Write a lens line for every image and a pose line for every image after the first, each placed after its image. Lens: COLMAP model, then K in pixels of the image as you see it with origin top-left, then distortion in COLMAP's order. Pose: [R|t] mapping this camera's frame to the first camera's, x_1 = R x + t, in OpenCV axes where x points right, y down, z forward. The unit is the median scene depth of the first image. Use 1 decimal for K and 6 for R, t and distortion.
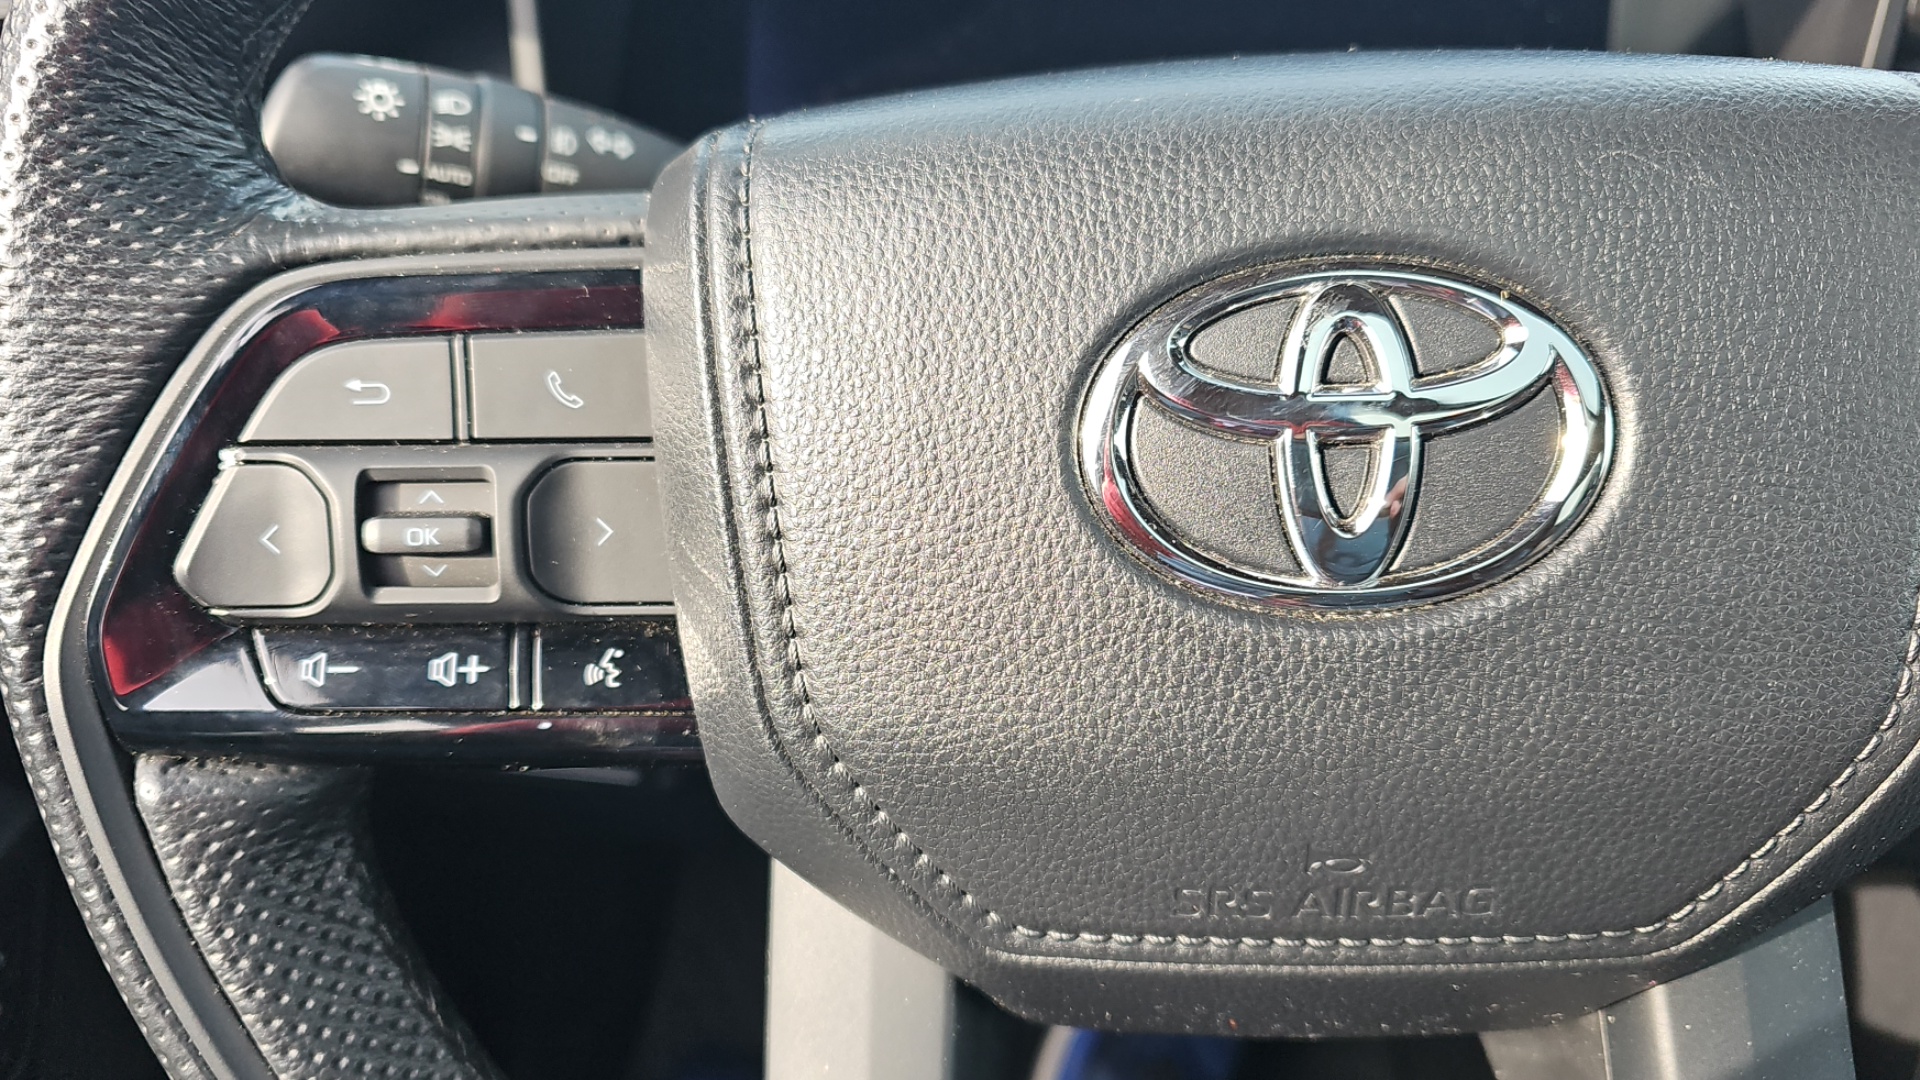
lens RADIAL K [[1369.7, 0, 975.7], [0, 1369.7, 560.5], [0, 0, 1]] dist [0.074071, -0.058344]
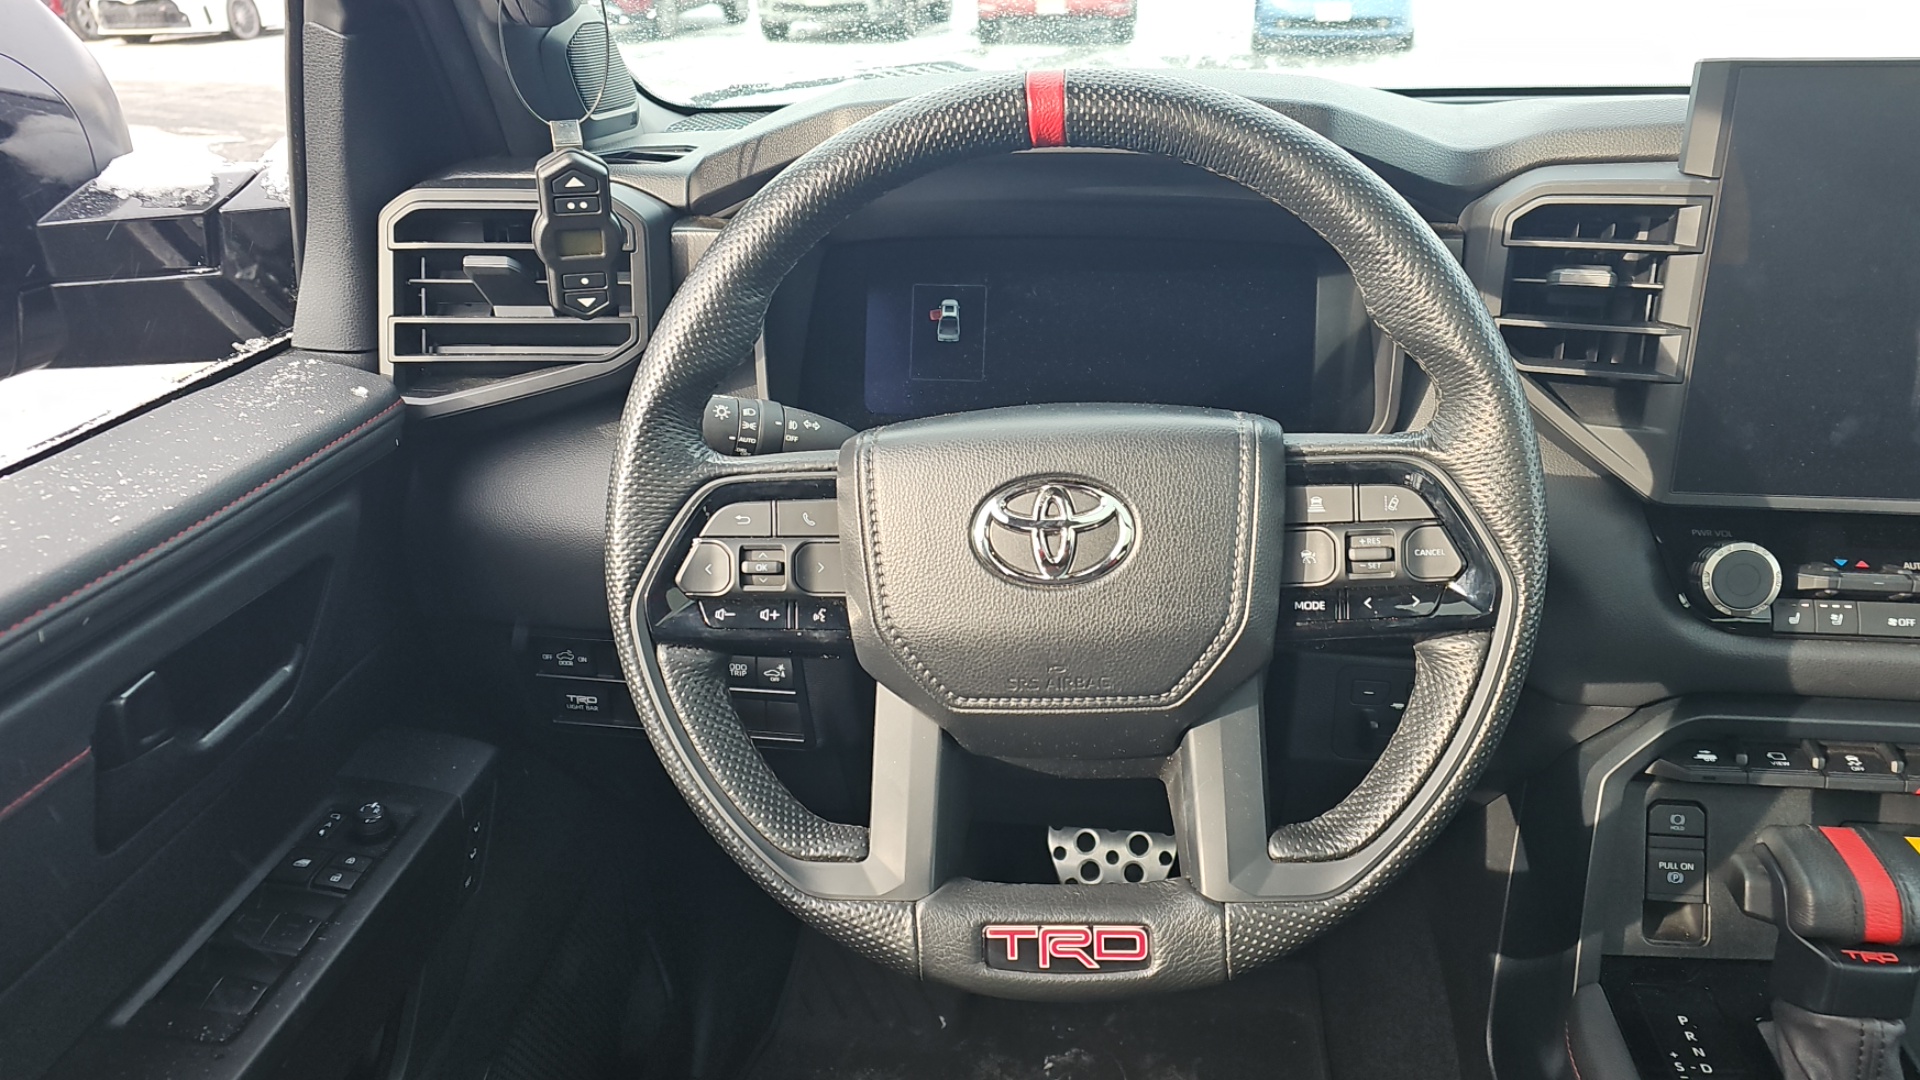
lens RADIAL K [[1369.7, 0, 982.9], [0, 1369.7, 558.4], [0, 0, 1]] dist [0.074071, -0.058344]
pose [[0.998860, -0.001995, -0.047687, 0.240968], [-0.002731, 0.995100, -0.098841, 0.280298], [0.047650, 0.098858, 0.993960, -2.117591]]
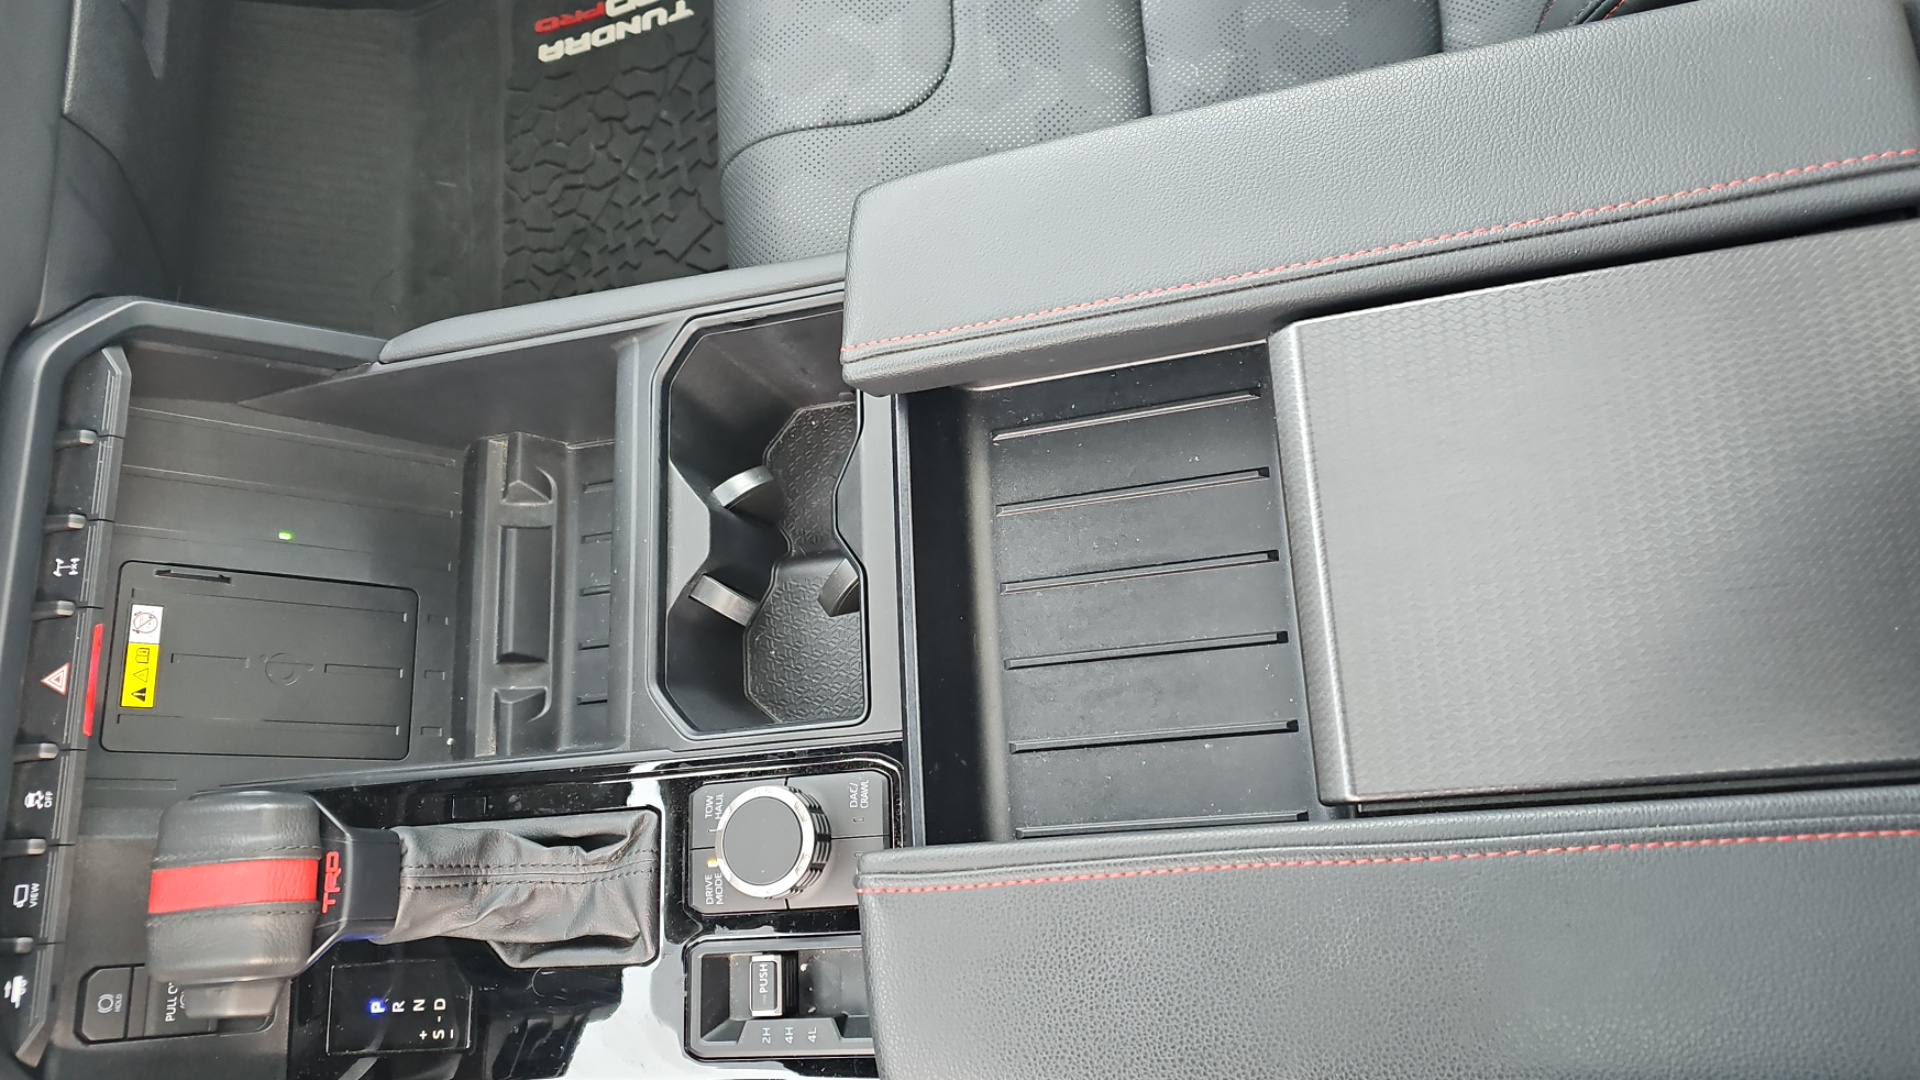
lens RADIAL K [[1369.7, 0, 945.3], [0, 1369.7, 565.8], [0, 0, 1]] dist [0.074071, -0.058344]
pose [[-0.108558, -0.960407, 0.256579, 2.044823], [0.739564, 0.094445, 0.666427, -0.168602], [-0.664274, 0.262102, 0.700030, -1.588293]]
